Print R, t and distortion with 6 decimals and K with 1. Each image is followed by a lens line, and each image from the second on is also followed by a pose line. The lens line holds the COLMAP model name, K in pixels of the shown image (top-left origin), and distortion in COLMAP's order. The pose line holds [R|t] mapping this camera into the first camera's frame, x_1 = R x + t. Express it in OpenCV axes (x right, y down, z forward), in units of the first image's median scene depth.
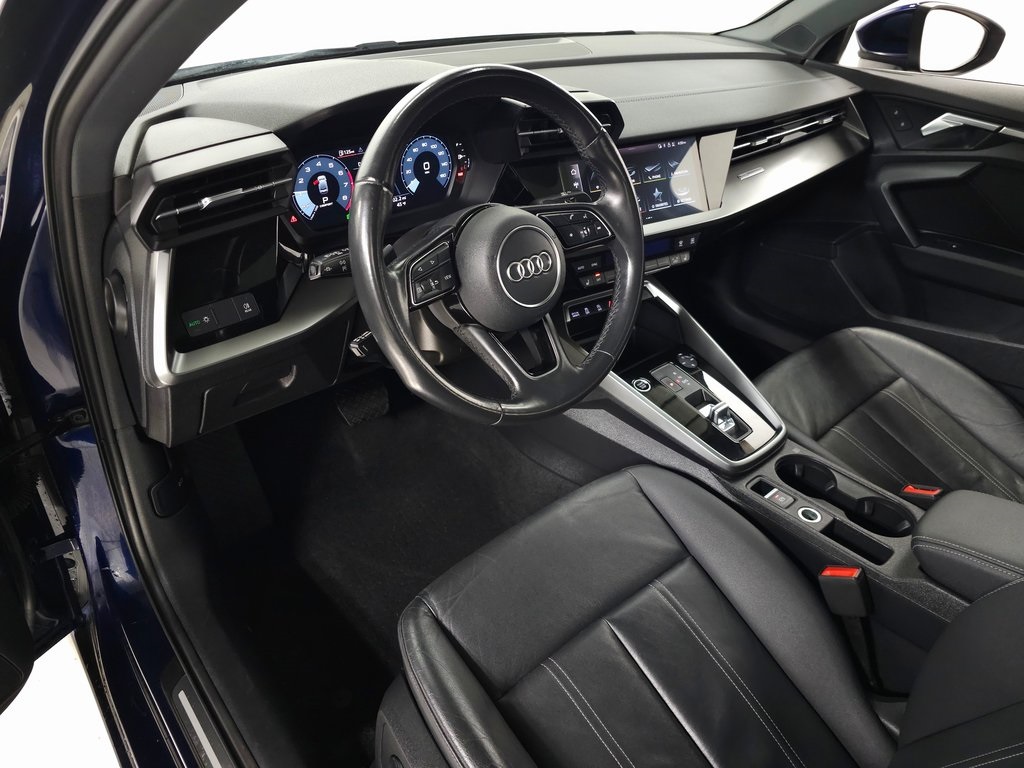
lens RADIAL K [[708.3, 0, 515.0], [0, 708.3, 391.2], [0, 0, 1]] dist [0.027790, -0.035188]
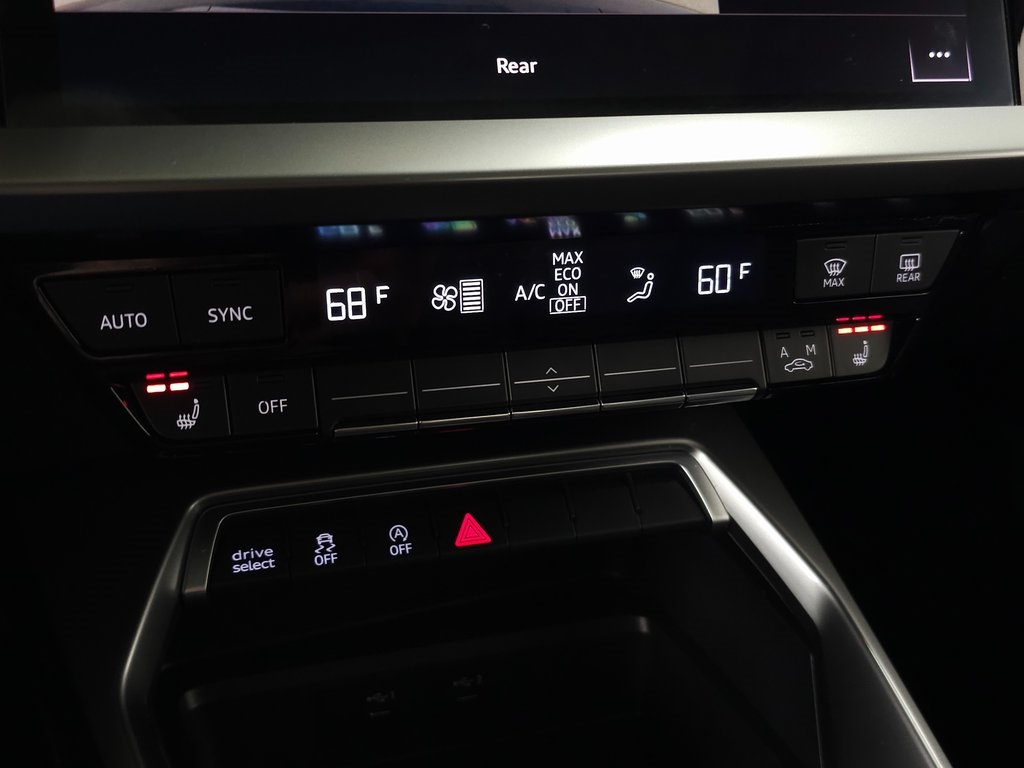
lens RADIAL K [[1074.4, 0, 514.9], [0, 1074.4, 381.7], [0, 0, 1]] dist [0.029173, 0.000000]
pose [[0.967359, 0.128411, -0.218465, 0.229367], [-0.156973, 0.980433, -0.118785, -0.141710], [0.198937, 0.149201, 0.968588, 0.757242]]
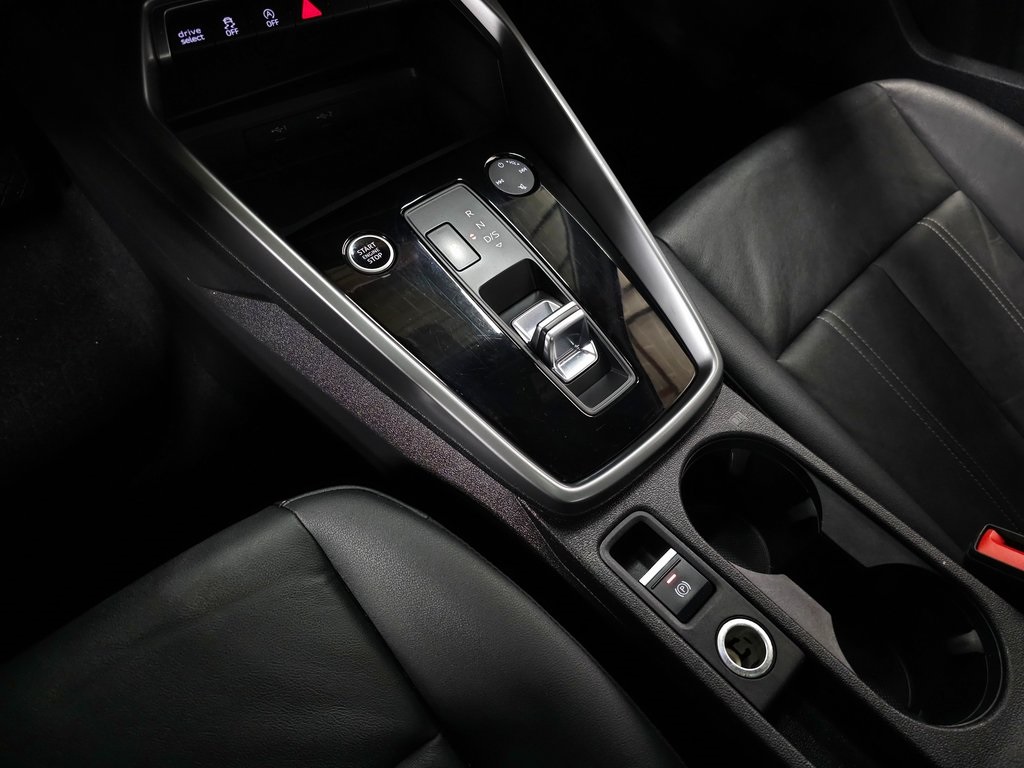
lens RADIAL K [[708.3, 0, 530.7], [0, 708.3, 391.2], [0, 0, 1]] dist [0.027790, -0.035188]
pose [[0.996344, -0.007556, 0.085095, 0.237264], [-0.023929, 0.931524, 0.362891, -0.081154], [-0.082010, -0.363601, 0.927938, 0.624450]]
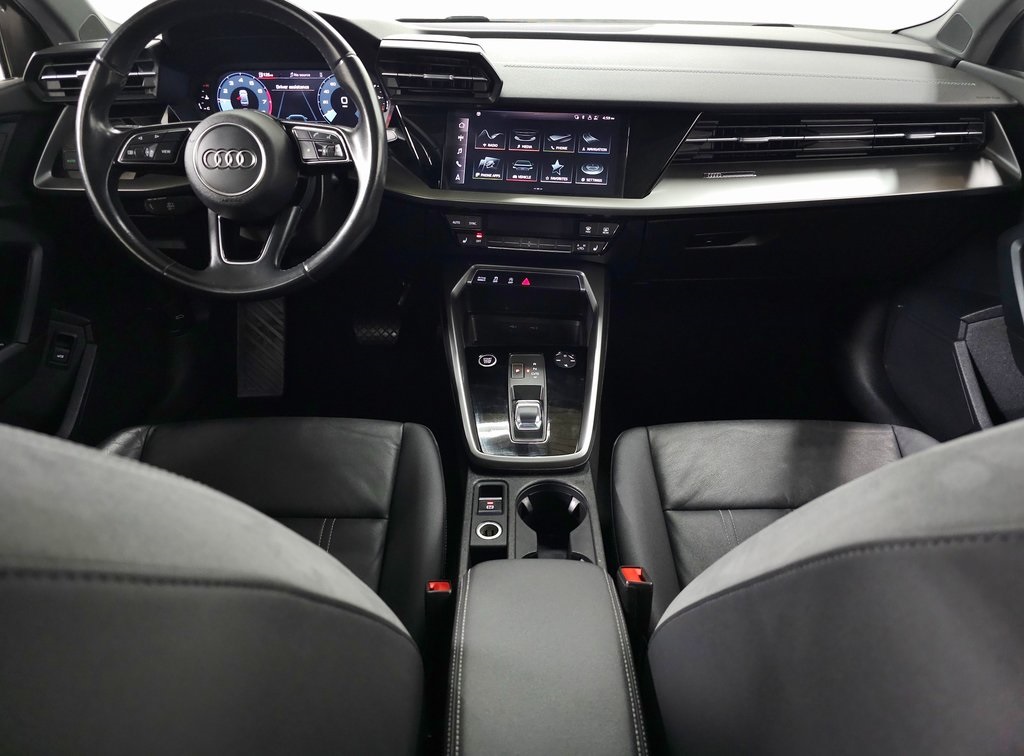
lens RADIAL K [[708.3, 0, 522.4], [0, 708.3, 382.5], [0, 0, 1]] dist [0.027790, -0.035188]
pose [[0.765409, 0.308304, -0.564887, 0.773345], [-0.347232, 0.936889, 0.040844, -0.035811], [0.541830, 0.164884, 0.824156, 0.259125]]
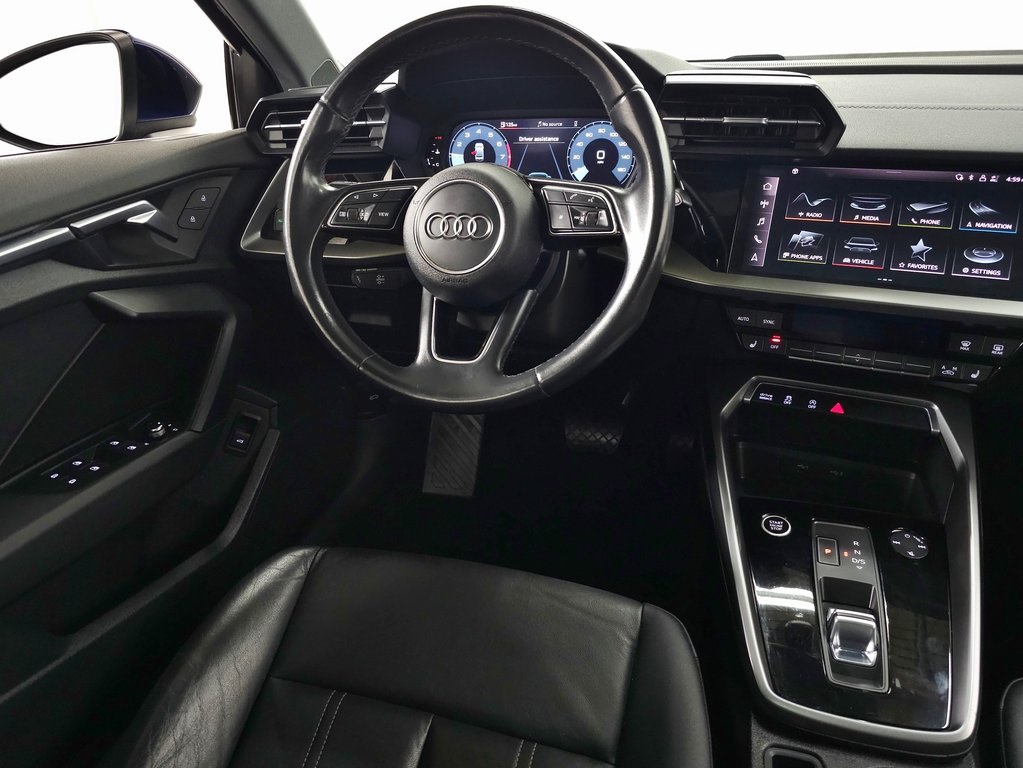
lens RADIAL K [[744.6, 0, 478.2], [0, 744.6, 358.2], [0, 0, 1]] dist [0.045124, -0.058584]
pose [[0.519521, 0.292037, -0.803002, 0.545998], [-0.431785, 0.900687, 0.048210, -0.060546], [0.737333, 0.321678, 0.594024, 0.369084]]
